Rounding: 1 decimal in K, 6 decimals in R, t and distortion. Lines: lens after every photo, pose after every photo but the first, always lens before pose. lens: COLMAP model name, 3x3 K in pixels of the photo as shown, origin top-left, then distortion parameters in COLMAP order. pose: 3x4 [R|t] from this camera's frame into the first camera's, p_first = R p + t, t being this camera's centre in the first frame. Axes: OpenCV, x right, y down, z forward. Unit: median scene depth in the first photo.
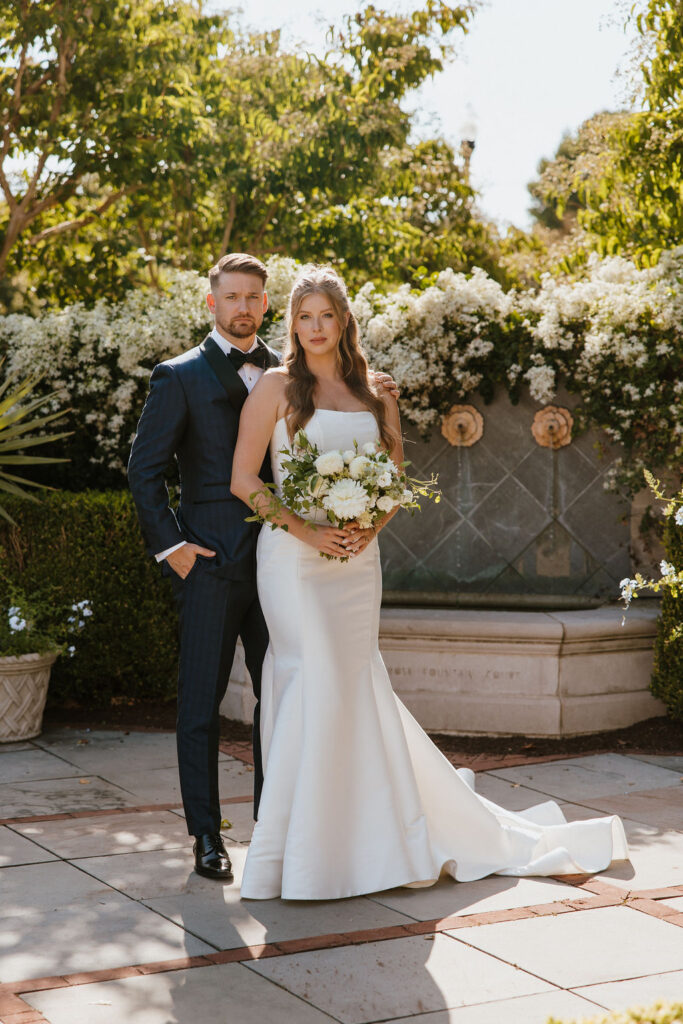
lens RADIAL K [[1761.8, 0, 341.5], [0, 1761.8, 512.0], [0, 0, 1]] dist [0.012468, 0.014591]
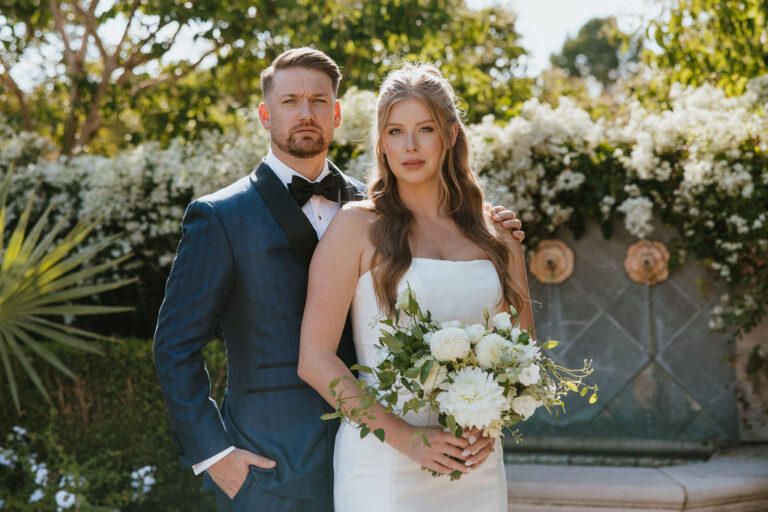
lens RADIAL K [[1321.3, 0, 401.1], [0, 1321.3, 206.7], [0, 0, 1]] dist [0.012468, 0.014591]
pose [[0.999843, -0.017585, -0.002344, -0.011298], [0.017335, 0.996505, -0.081717, -0.022189], [0.003773, 0.081663, 0.996653, 0.290794]]
